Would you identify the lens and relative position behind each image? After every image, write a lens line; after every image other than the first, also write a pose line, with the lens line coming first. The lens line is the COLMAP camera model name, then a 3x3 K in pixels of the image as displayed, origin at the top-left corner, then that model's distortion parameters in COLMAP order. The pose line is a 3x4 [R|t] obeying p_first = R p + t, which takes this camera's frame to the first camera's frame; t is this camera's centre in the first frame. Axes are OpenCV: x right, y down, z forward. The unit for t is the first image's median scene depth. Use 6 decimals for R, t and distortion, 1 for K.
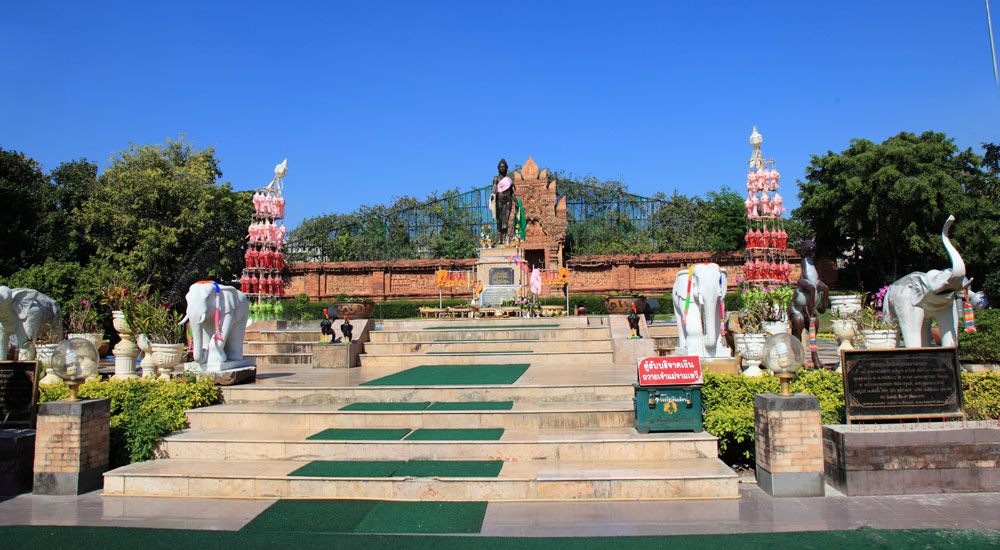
lens RADIAL K [[719.5, 0, 500.0], [0, 719.5, 275.0], [0, 0, 1]] dist [-0.069233, 0.002092]
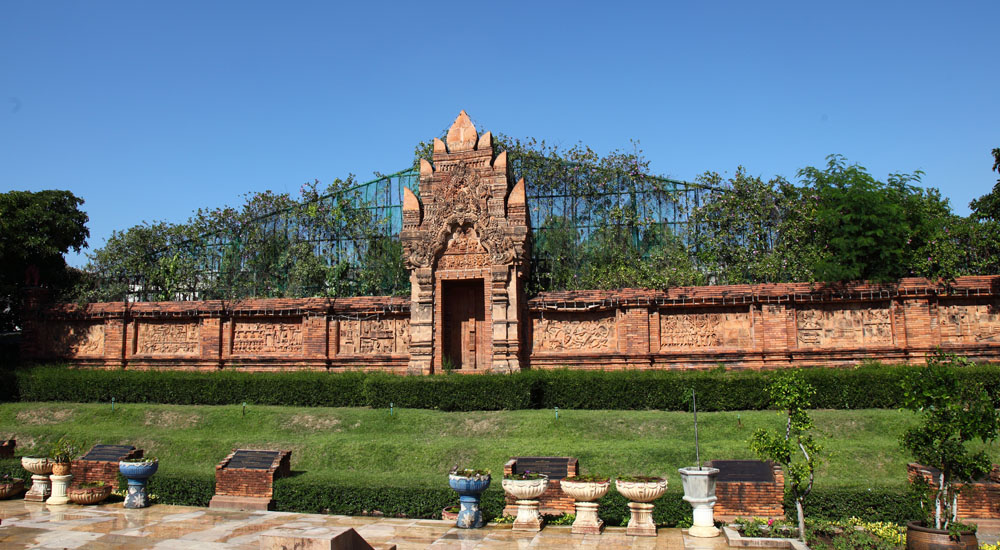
lens RADIAL K [[719.5, 0, 500.0], [0, 719.5, 275.0], [0, 0, 1]] dist [-0.069233, 0.002092]
pose [[0.990352, -0.005033, -0.138484, 0.143329], [-0.001985, 0.998723, -0.050491, -0.011430], [0.138562, 0.050279, 0.989077, 0.459936]]
